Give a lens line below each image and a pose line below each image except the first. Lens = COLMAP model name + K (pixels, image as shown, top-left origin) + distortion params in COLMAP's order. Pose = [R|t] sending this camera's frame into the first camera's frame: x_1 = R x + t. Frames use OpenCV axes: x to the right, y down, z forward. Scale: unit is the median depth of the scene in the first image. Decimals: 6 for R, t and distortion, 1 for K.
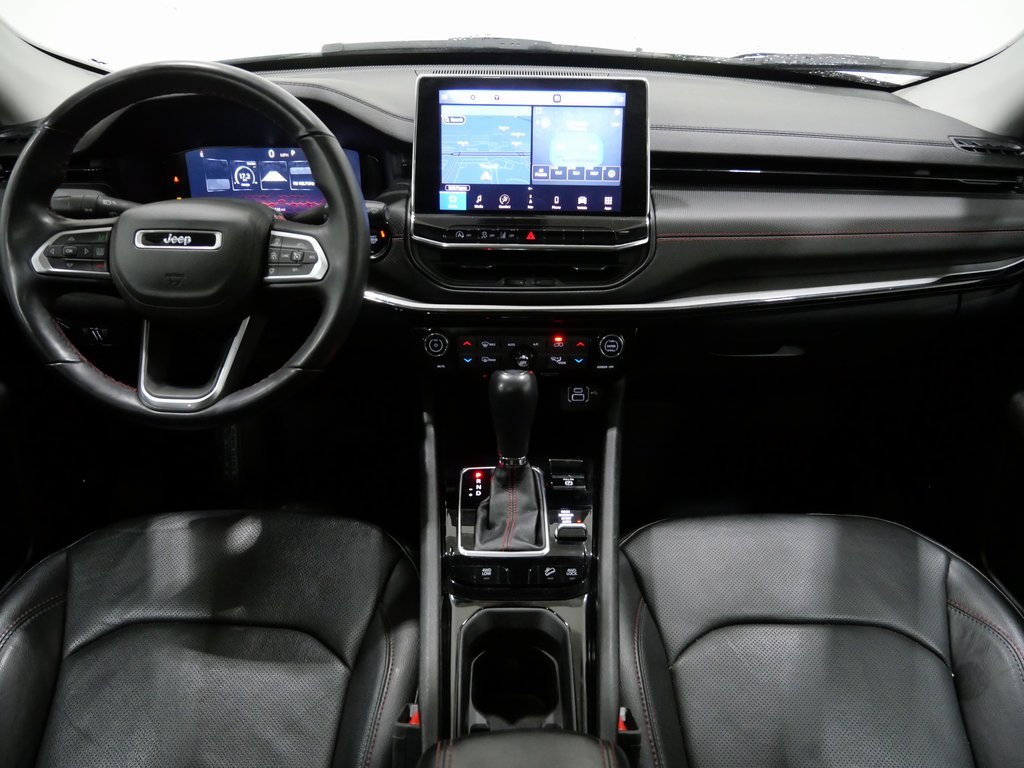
lens RADIAL K [[725.0, 0, 506.9], [0, 725.0, 381.7], [0, 0, 1]] dist [0.036600, -0.002408]
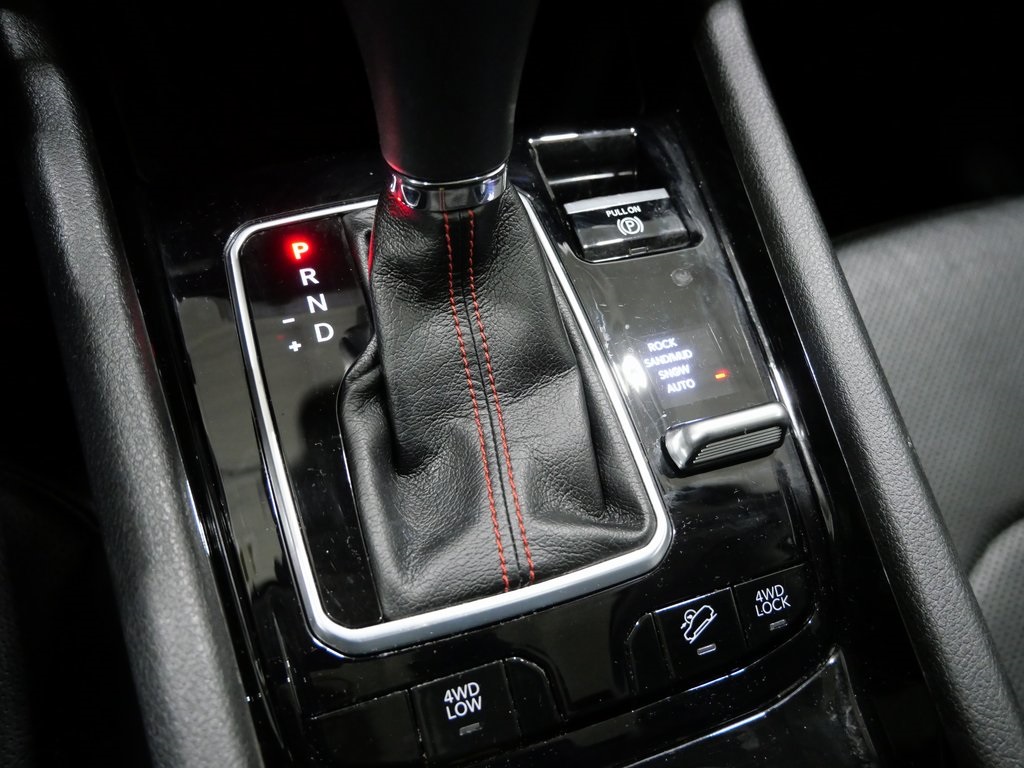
lens RADIAL K [[828.3, 0, 513.7], [0, 828.3, 383.0], [0, 0, 1]] dist [-0.079723, -0.001859]
pose [[0.944240, -0.201969, 0.260037, -0.054652], [0.066102, 0.889968, 0.451207, 0.046879], [-0.322554, -0.408858, 0.853694, 0.732076]]
